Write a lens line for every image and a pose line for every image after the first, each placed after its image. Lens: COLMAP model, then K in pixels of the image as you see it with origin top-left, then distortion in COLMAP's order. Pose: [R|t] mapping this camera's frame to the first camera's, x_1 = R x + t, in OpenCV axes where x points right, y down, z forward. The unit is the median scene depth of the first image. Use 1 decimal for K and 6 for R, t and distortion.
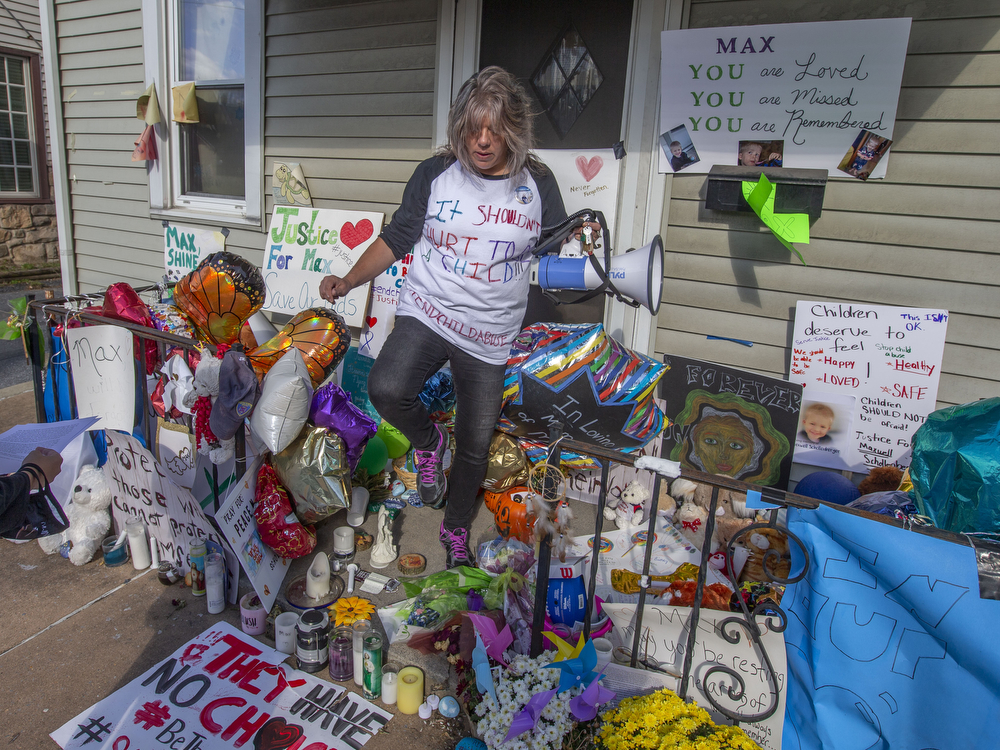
lens RADIAL K [[657.2, 0, 467.5], [0, 657.2, 318.0], [0, 0, 1]] dist [-0.031728, 0.000884]
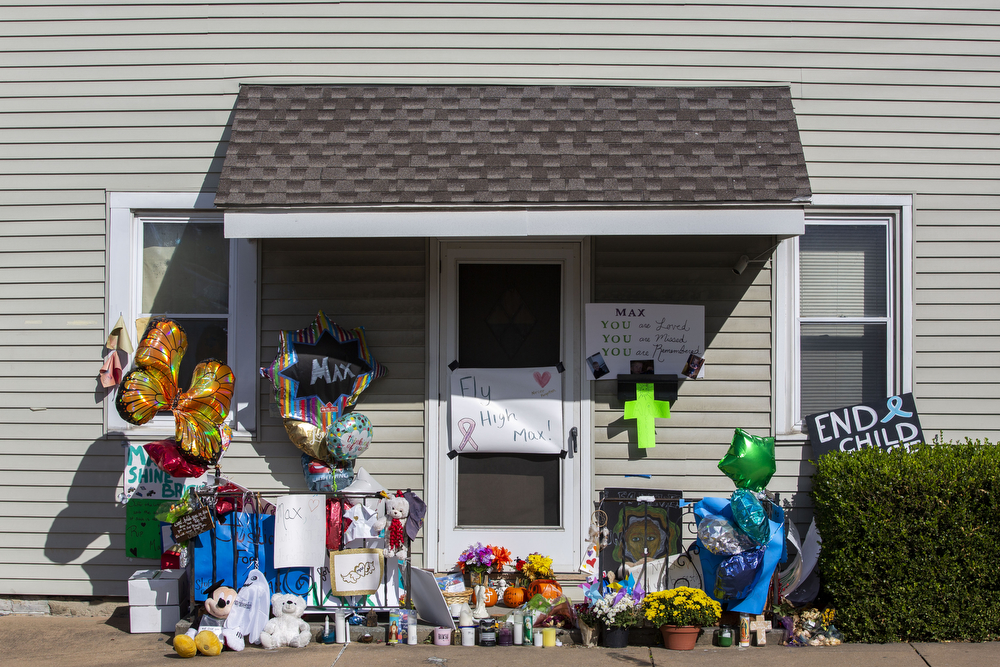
lens RADIAL K [[2307.6, 0, 501.4], [0, 2307.6, 335.2], [0, 0, 1]] dist [-0.331966, 0.000000]
pose [[0.883218, -0.039695, 0.467280, -2.901610], [0.138443, 0.974073, -0.178929, 0.755169], [-0.448062, 0.222725, 0.865814, -4.411051]]
